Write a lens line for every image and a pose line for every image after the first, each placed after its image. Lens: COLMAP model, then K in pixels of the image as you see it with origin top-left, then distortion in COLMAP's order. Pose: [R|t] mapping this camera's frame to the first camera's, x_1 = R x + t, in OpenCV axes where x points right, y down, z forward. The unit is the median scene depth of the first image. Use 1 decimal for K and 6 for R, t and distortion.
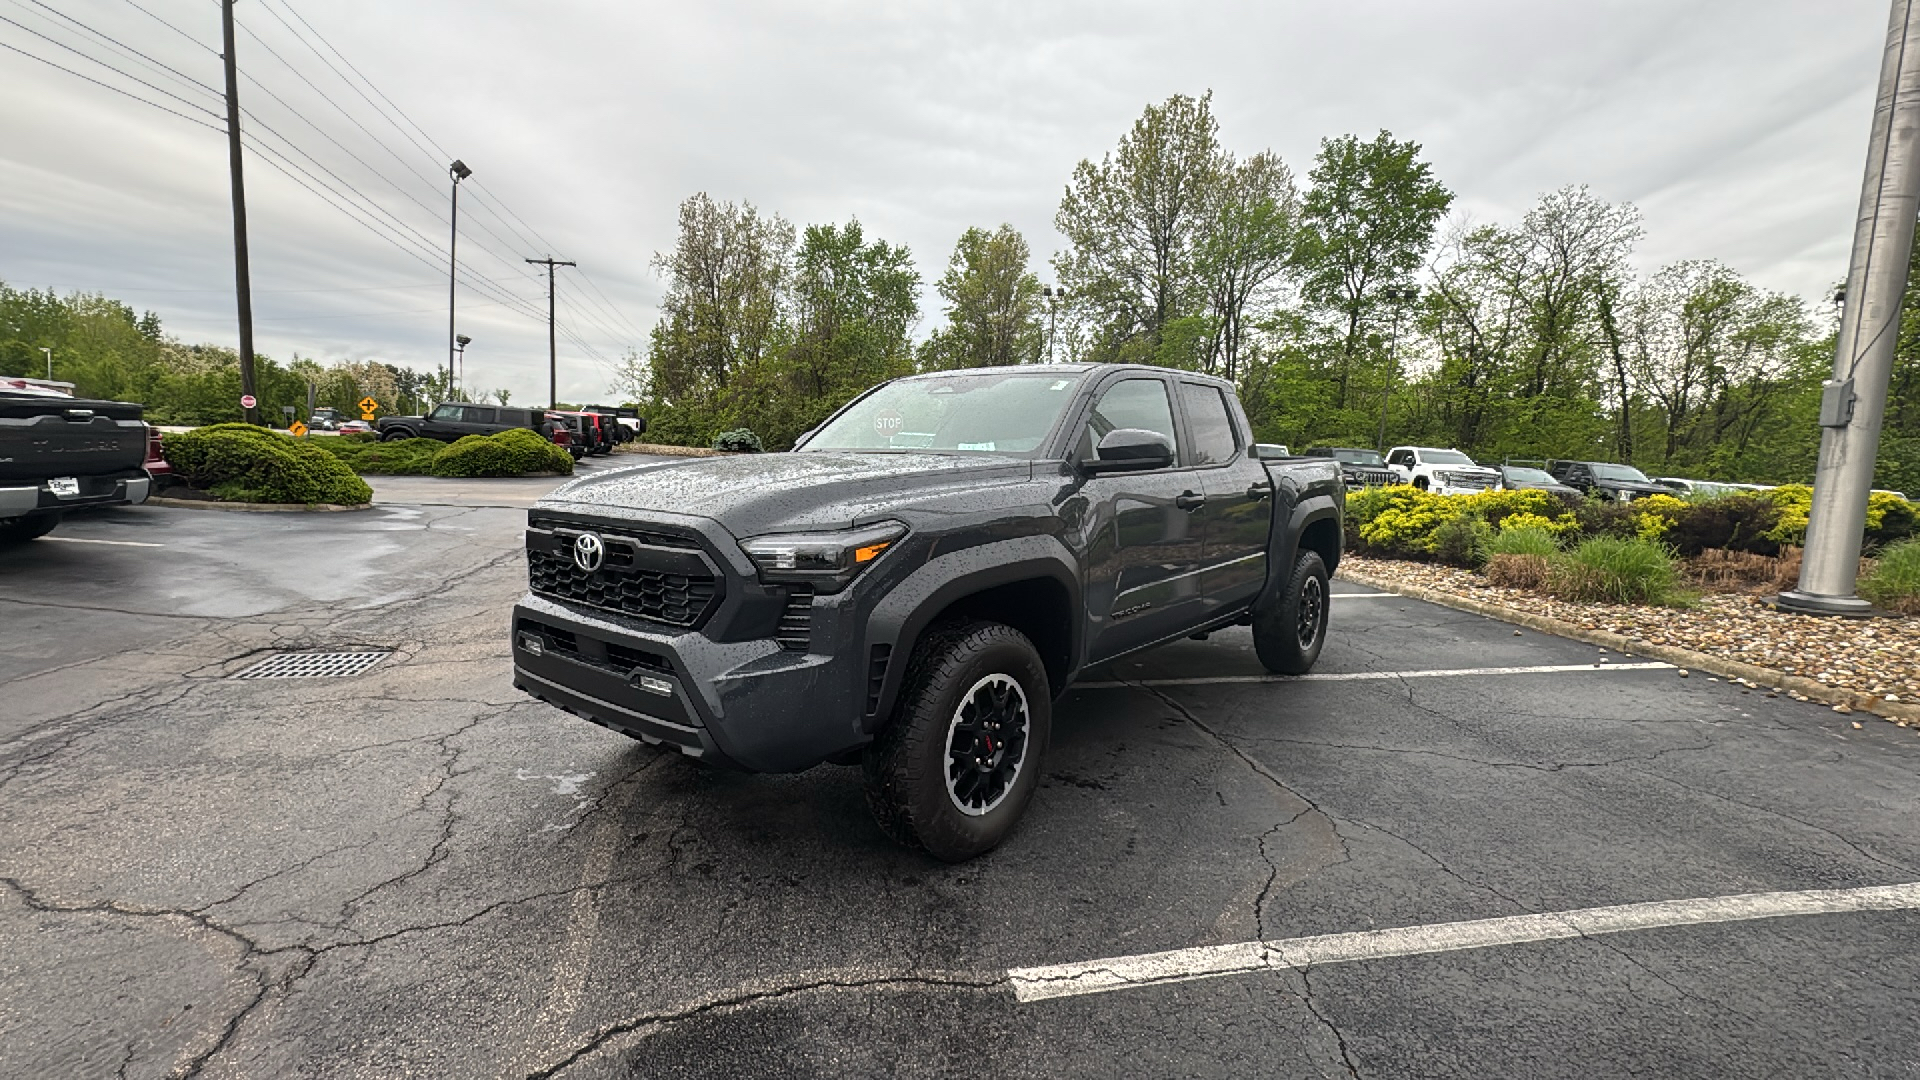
lens RADIAL K [[872.7, 0, 959.4], [0, 872.7, 536.0], [0, 0, 1]] dist [0.000148, -0.000117]
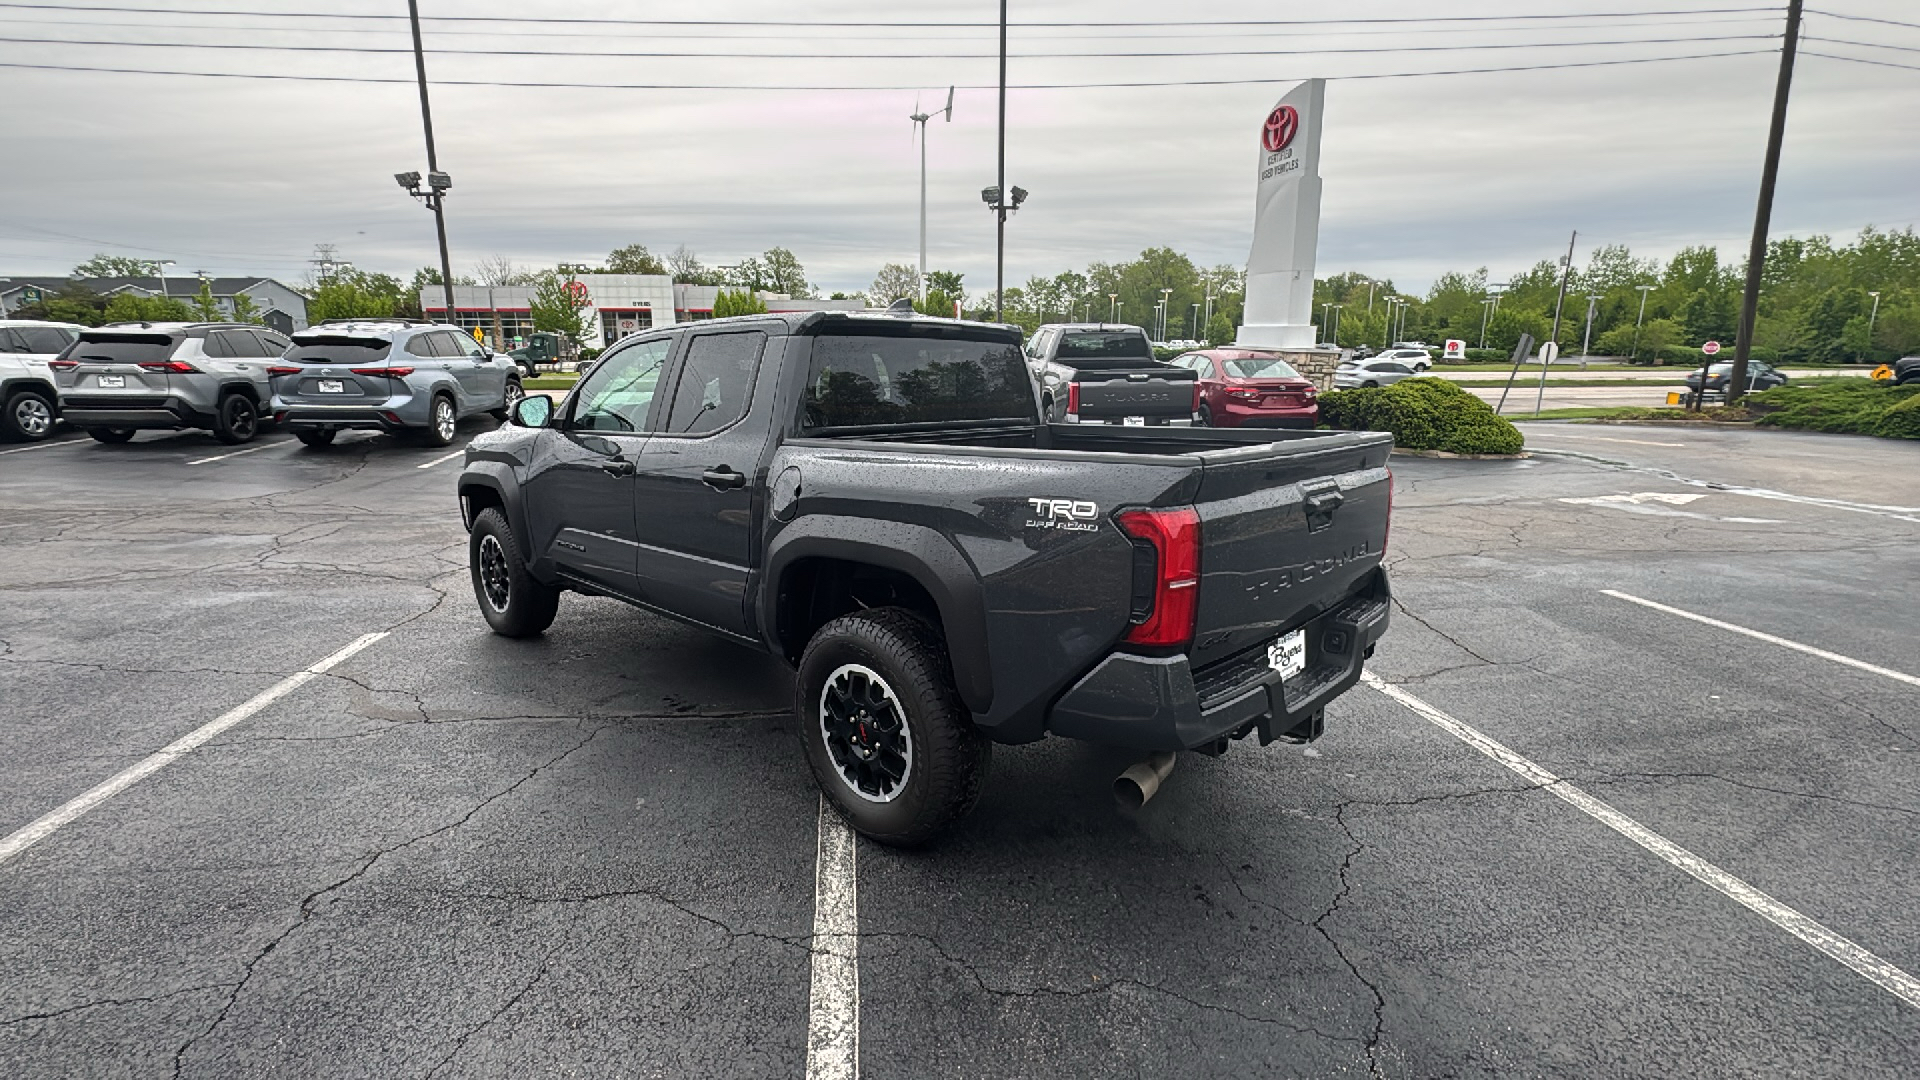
lens RADIAL K [[872.7, 0, 959.4], [0, 872.7, 536.4], [0, 0, 1]] dist [0.000148, -0.000117]
pose [[-0.075837, 0.163786, -0.983577, 0.221488], [-0.102470, 0.979915, 0.171077, -0.031122], [0.991841, 0.113761, -0.057531, 0.264273]]
